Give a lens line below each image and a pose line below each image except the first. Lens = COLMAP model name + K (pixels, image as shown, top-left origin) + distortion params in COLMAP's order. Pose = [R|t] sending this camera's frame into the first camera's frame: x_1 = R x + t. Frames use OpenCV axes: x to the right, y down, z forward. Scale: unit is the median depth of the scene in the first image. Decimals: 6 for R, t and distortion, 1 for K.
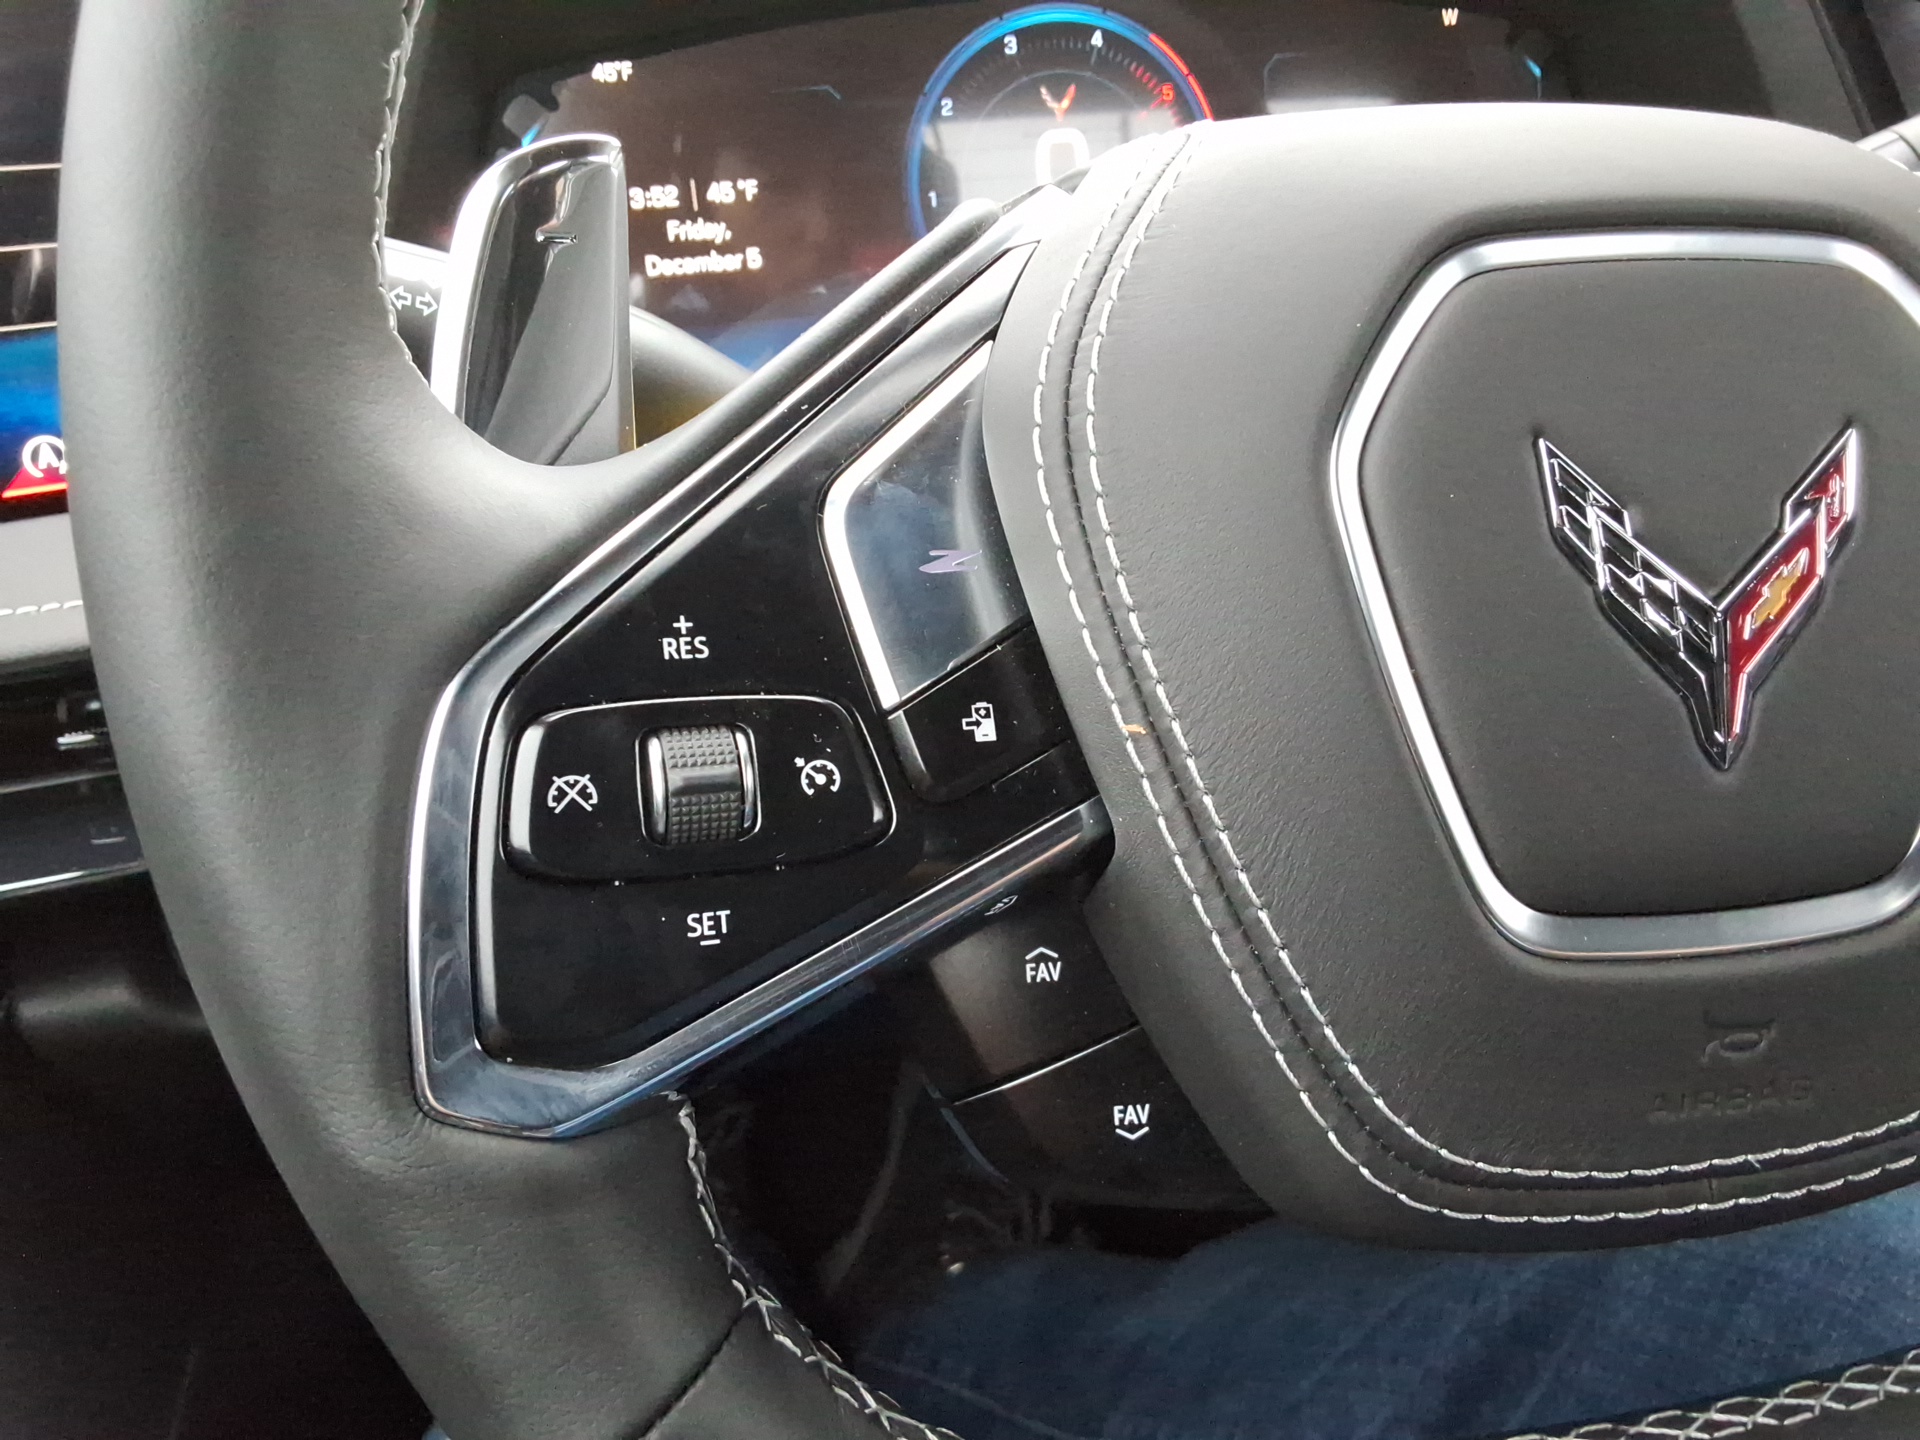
lens RADIAL K [[1554.4, 0, 952.4], [0, 1554.4, 756.5], [0, 0, 1]] dist [0.030785, -0.012795]
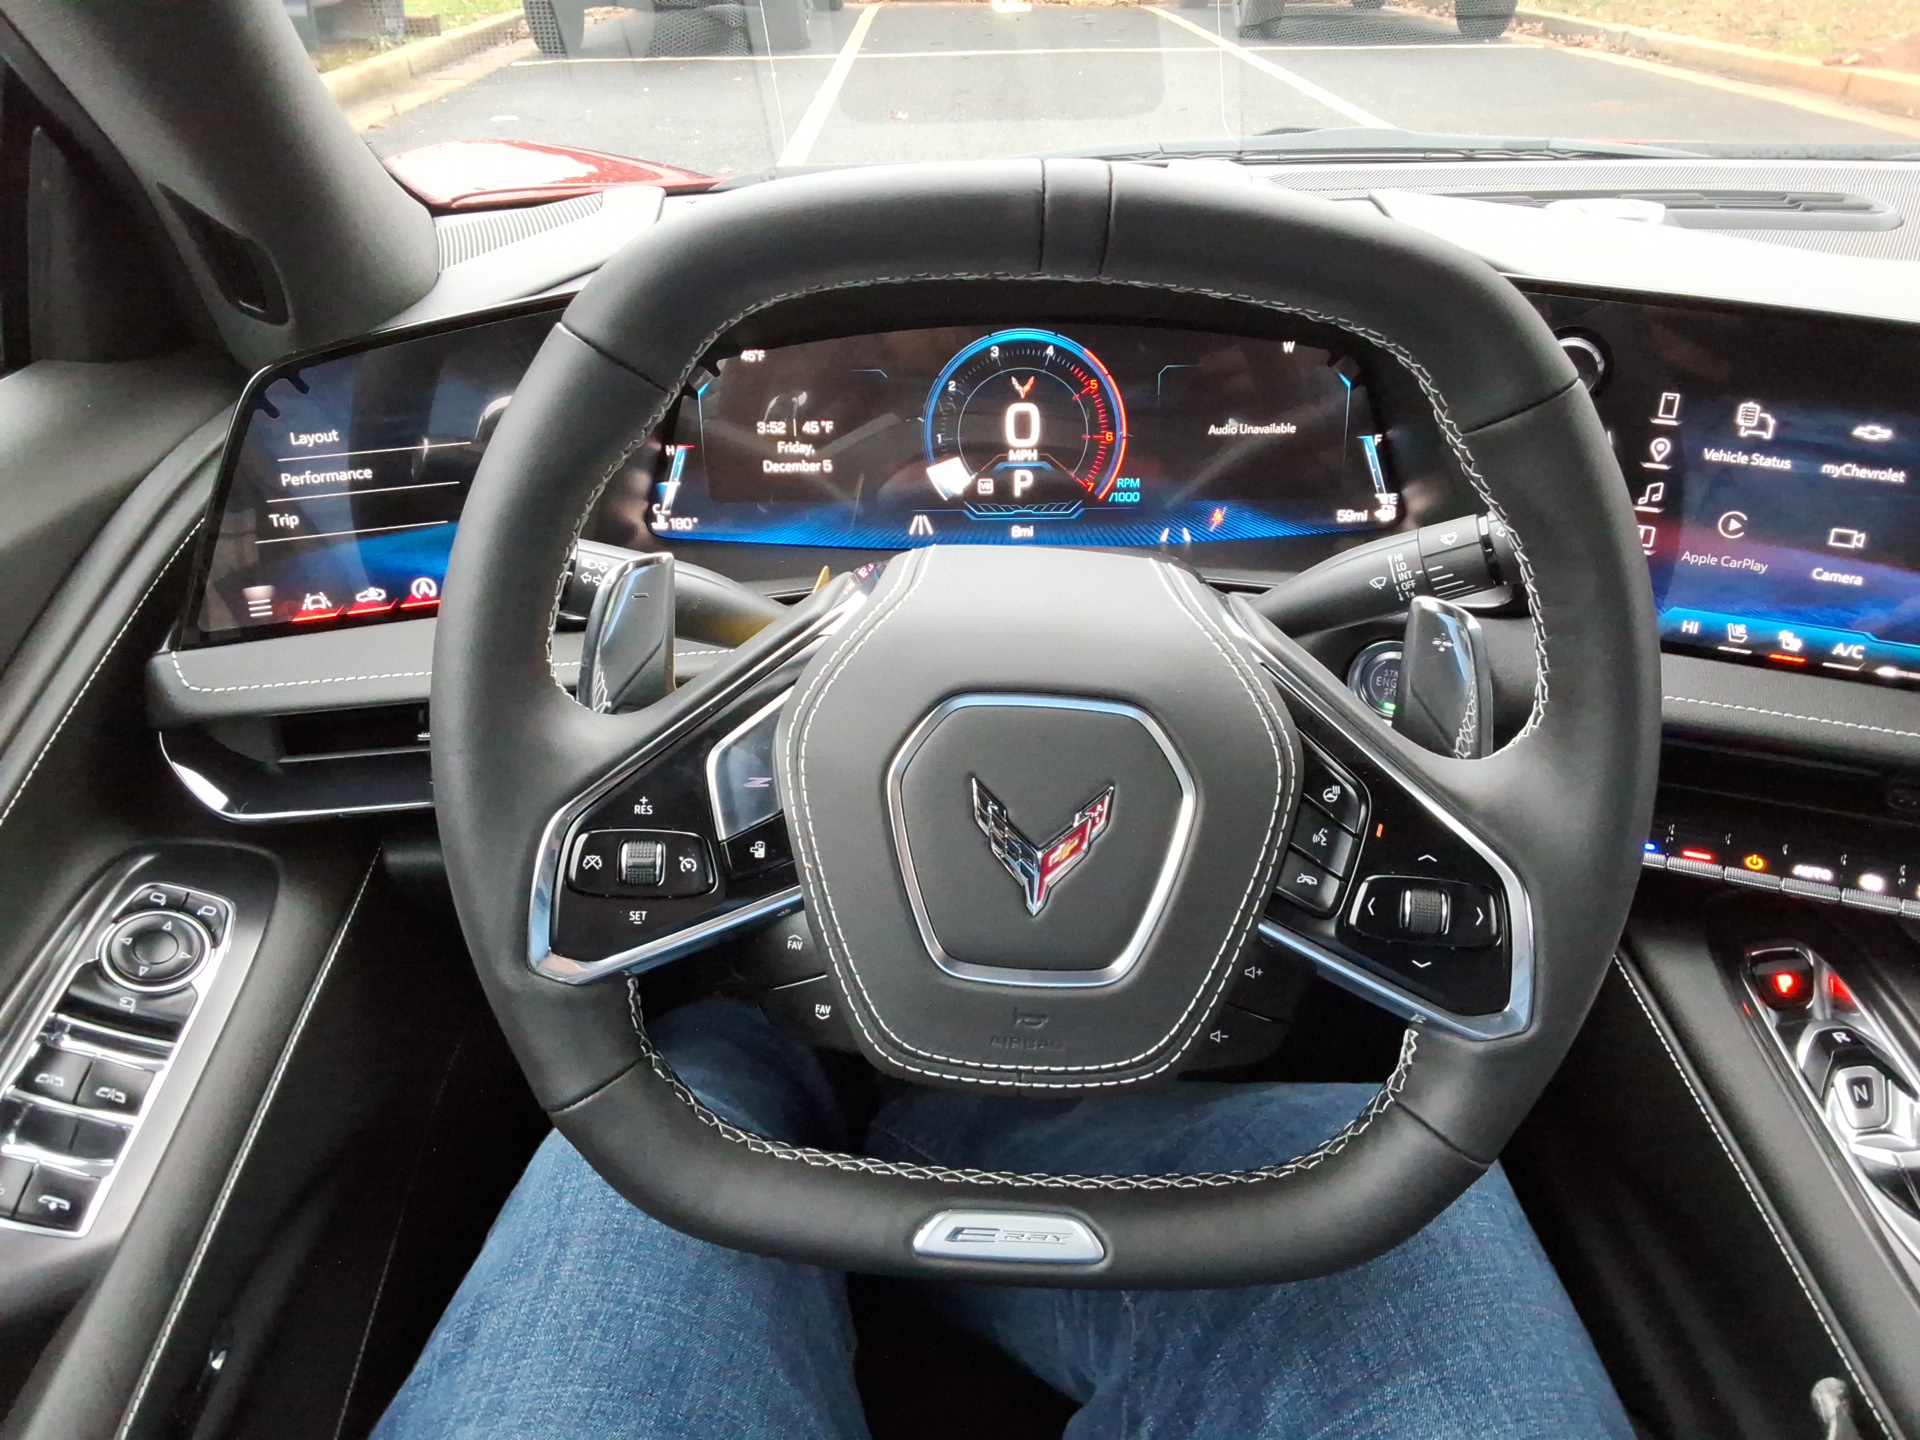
lens RADIAL K [[1535.7, 0, 971.2], [0, 1535.7, 734.7], [0, 0, 1]] dist [0.106849, -0.158014]
pose [[0.977298, 0.139448, -0.159506, 0.658186], [-0.123737, 0.986791, 0.104563, -0.460266], [0.171980, -0.082452, 0.981644, -1.242000]]
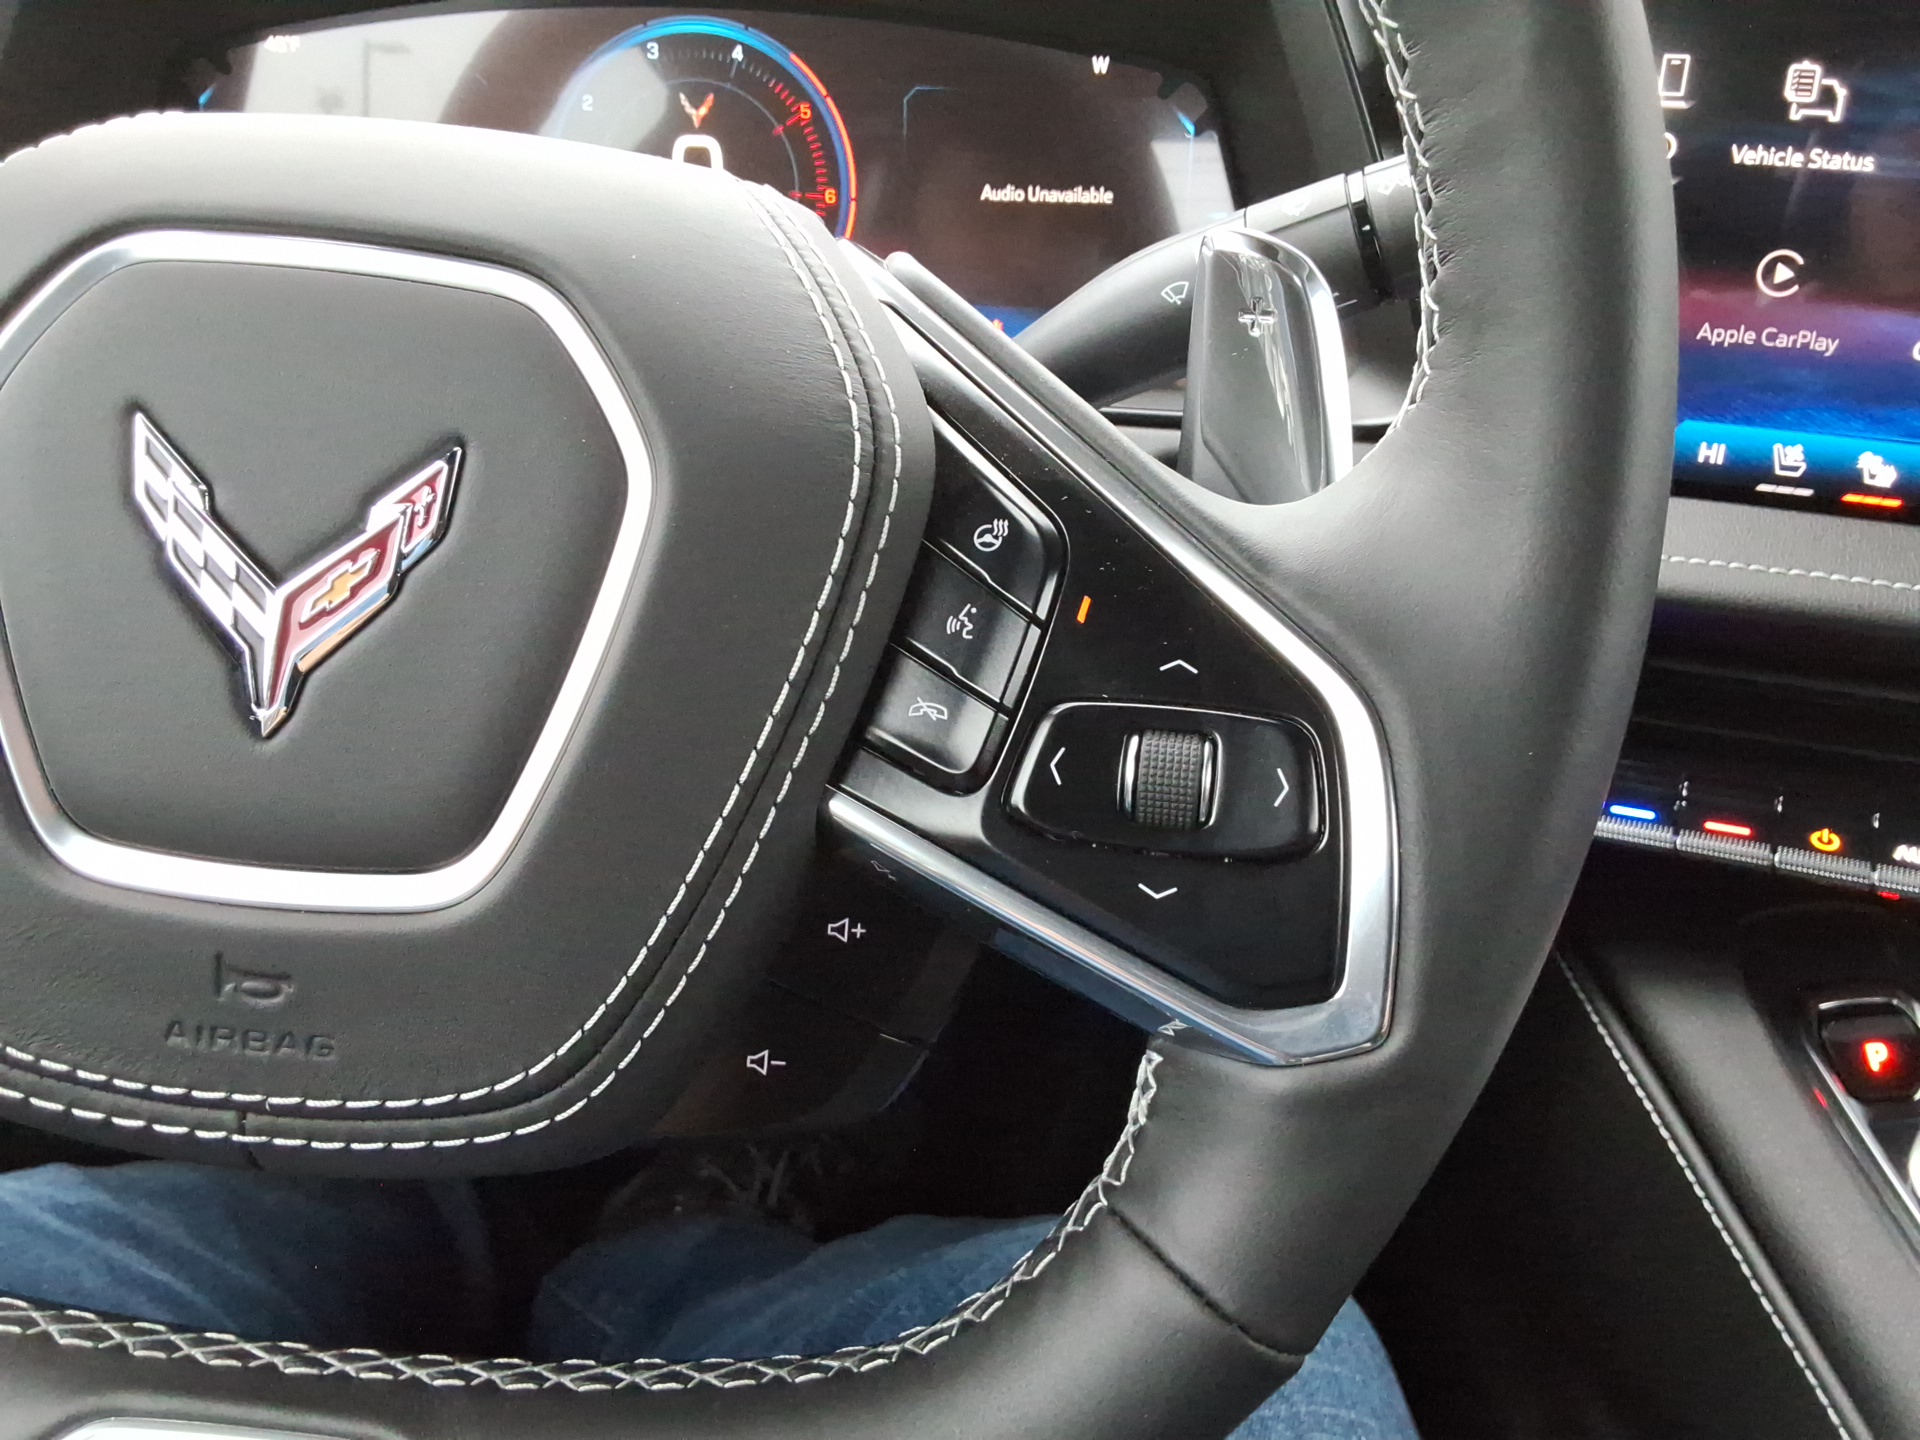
lens RADIAL K [[1551.0, 0, 979.4], [0, 1551.0, 734.9], [0, 0, 1]] dist [0.055506, -0.083787]
pose [[0.973269, 0.159912, -0.164852, 1.017604], [-0.162448, 0.986715, -0.001929, -0.063344], [0.162353, 0.028657, 0.986316, 0.006097]]
